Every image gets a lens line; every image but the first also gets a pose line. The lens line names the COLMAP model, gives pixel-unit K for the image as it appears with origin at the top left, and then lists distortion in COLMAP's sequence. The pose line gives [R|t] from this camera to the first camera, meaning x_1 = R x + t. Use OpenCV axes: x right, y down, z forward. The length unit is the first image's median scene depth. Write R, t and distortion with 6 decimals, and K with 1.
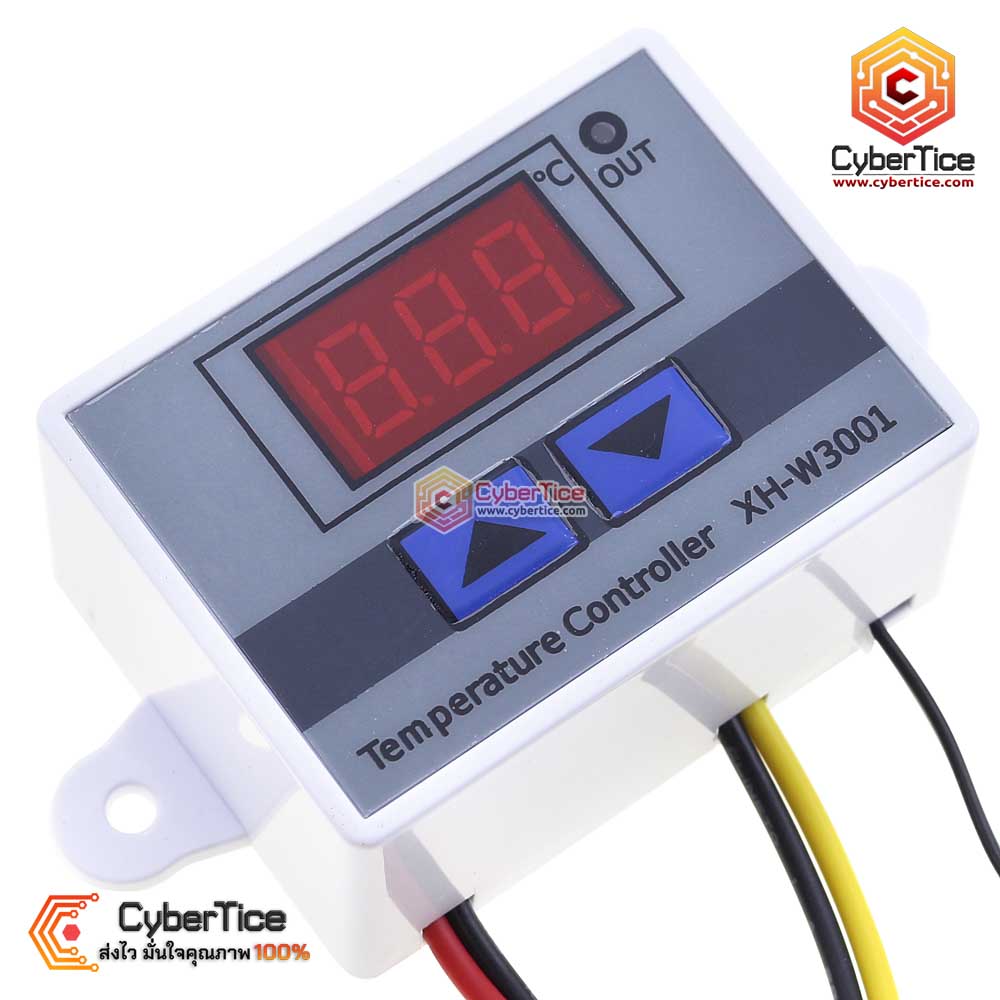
lens RADIAL K [[4805.3, 0, 500.0], [0, 4805.3, 500.0], [0, 0, 1]] dist [-0.036484, -0.064525]
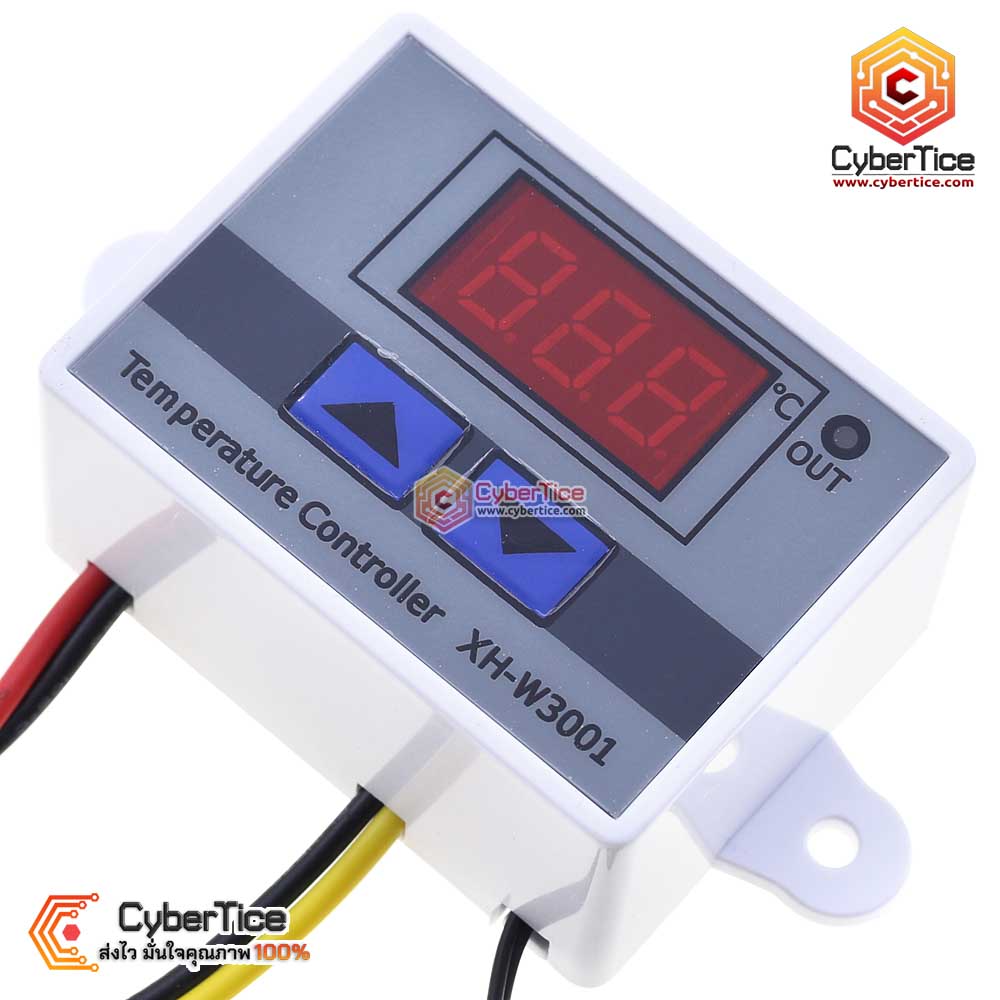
lens RADIAL K [[4805.3, 0, 500.0], [0, 4805.3, 500.0], [0, 0, 1]] dist [-0.036484, -0.064525]
pose [[0.229738, 0.878536, -0.418802, 0.440143], [-0.908718, 0.347714, 0.230926, -0.241647], [0.348500, 0.327520, 0.878225, 0.125314]]
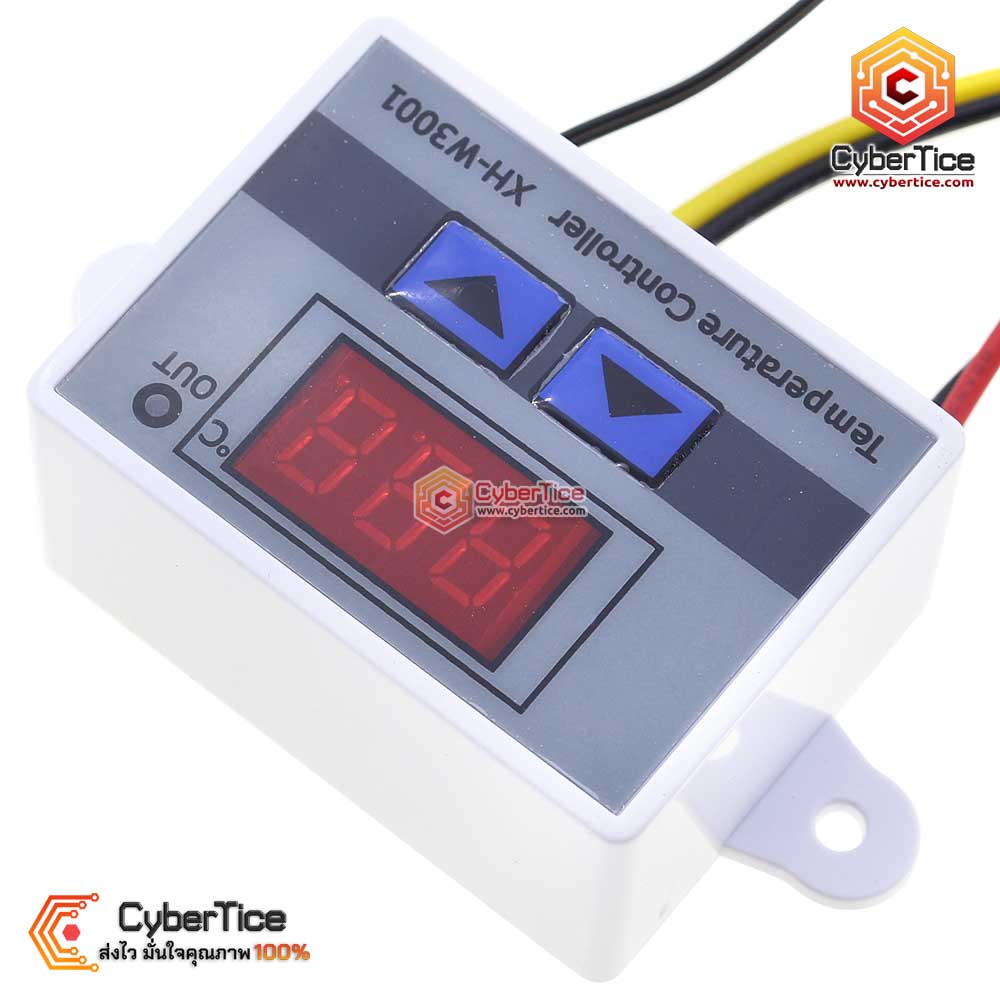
lens RADIAL K [[4805.3, 0, 500.0], [0, 4805.3, 500.0], [0, 0, 1]] dist [-0.036484, -0.064525]
pose [[-0.263447, -0.898322, 0.351587, -0.369836], [0.876867, -0.071072, 0.475451, -0.497542], [-0.402120, 0.433551, 0.806432, 0.198421]]
